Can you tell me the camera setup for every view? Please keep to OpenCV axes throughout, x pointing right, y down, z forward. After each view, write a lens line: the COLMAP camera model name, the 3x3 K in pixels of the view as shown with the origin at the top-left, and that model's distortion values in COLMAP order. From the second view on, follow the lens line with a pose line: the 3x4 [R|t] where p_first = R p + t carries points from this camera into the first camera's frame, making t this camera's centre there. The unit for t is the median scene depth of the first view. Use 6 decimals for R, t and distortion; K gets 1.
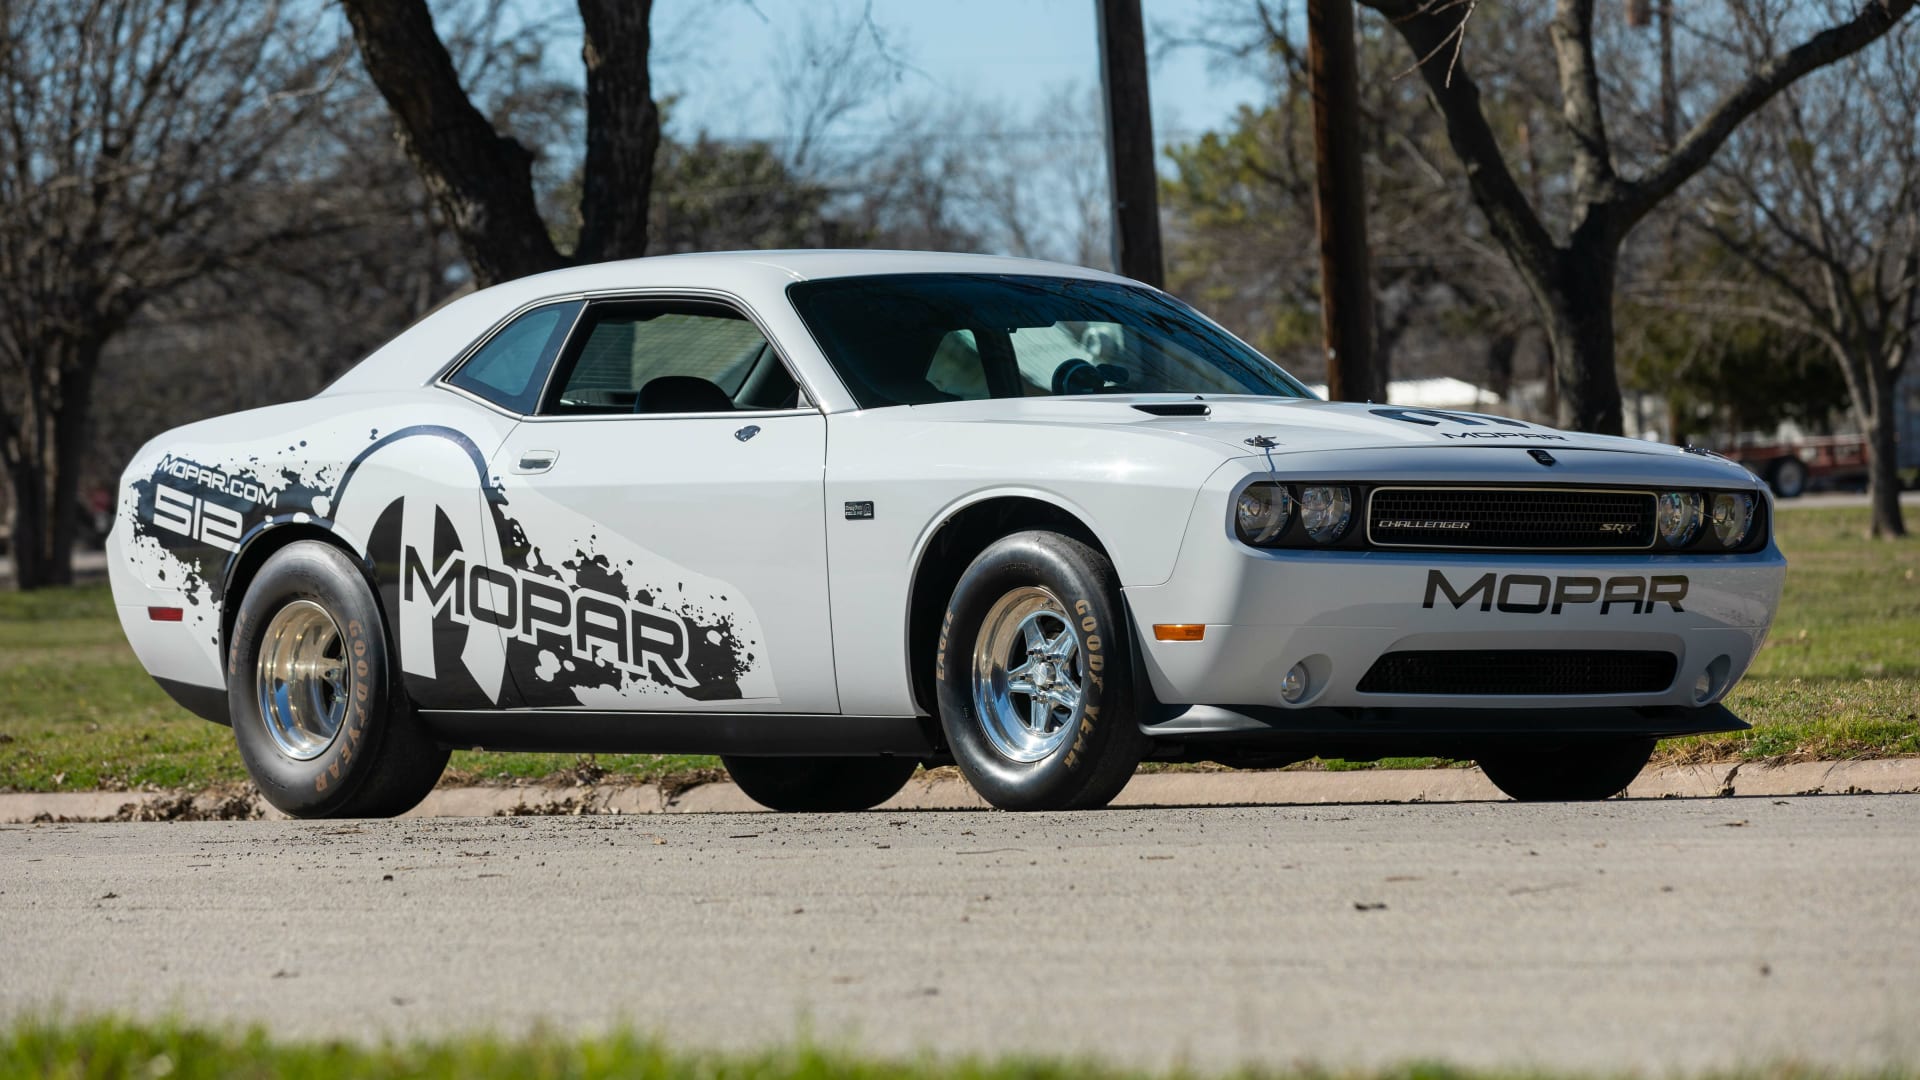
lens RADIAL K [[765.7, 0, 960.0], [0, 765.7, 540.0], [0, 0, 1]] dist [0.038997, -0.000010]
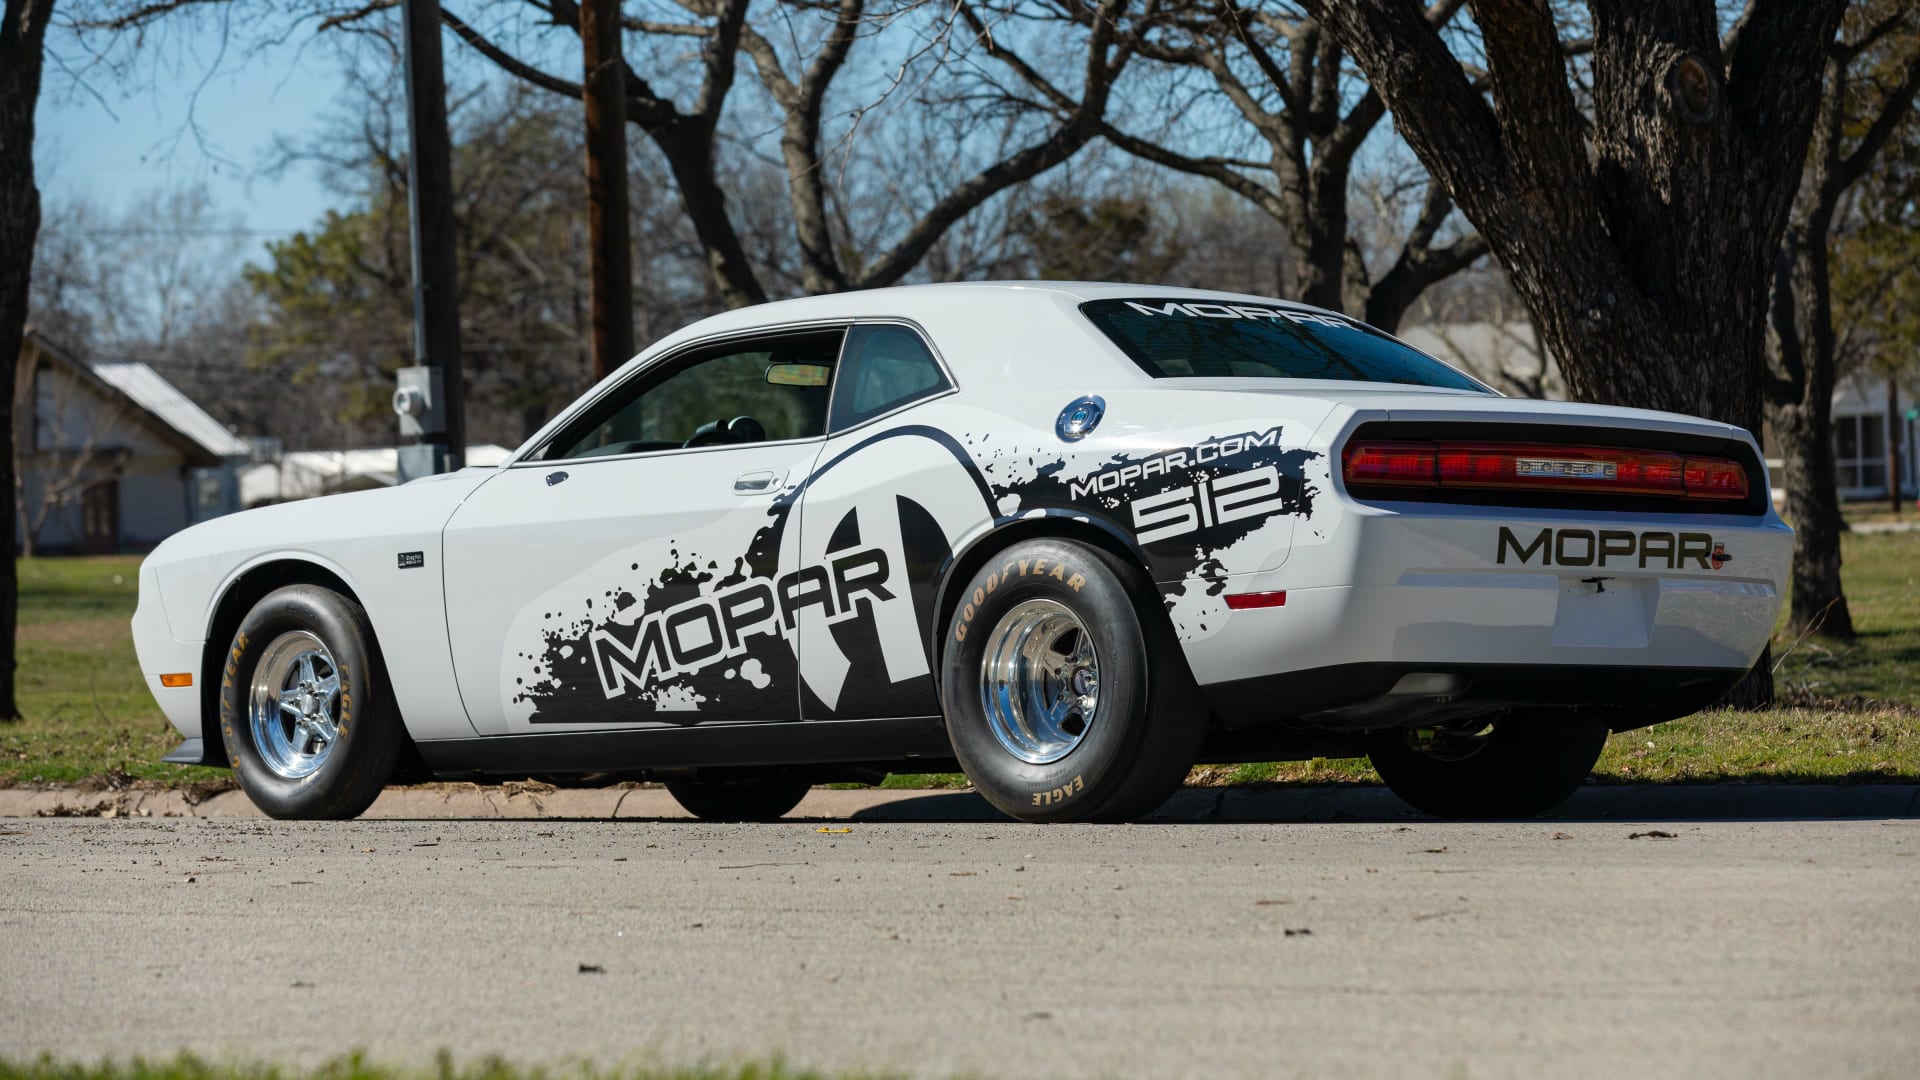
lens RADIAL K [[746.4, 0, 960.0], [0, 746.4, 540.0], [0, 0, 1]] dist [0.030873, 0.000210]
pose [[0.998606, 0.013818, -0.050952, 1.105501], [-0.015072, 0.999591, -0.024307, -0.042064], [0.050595, 0.025041, 0.998405, -0.067783]]
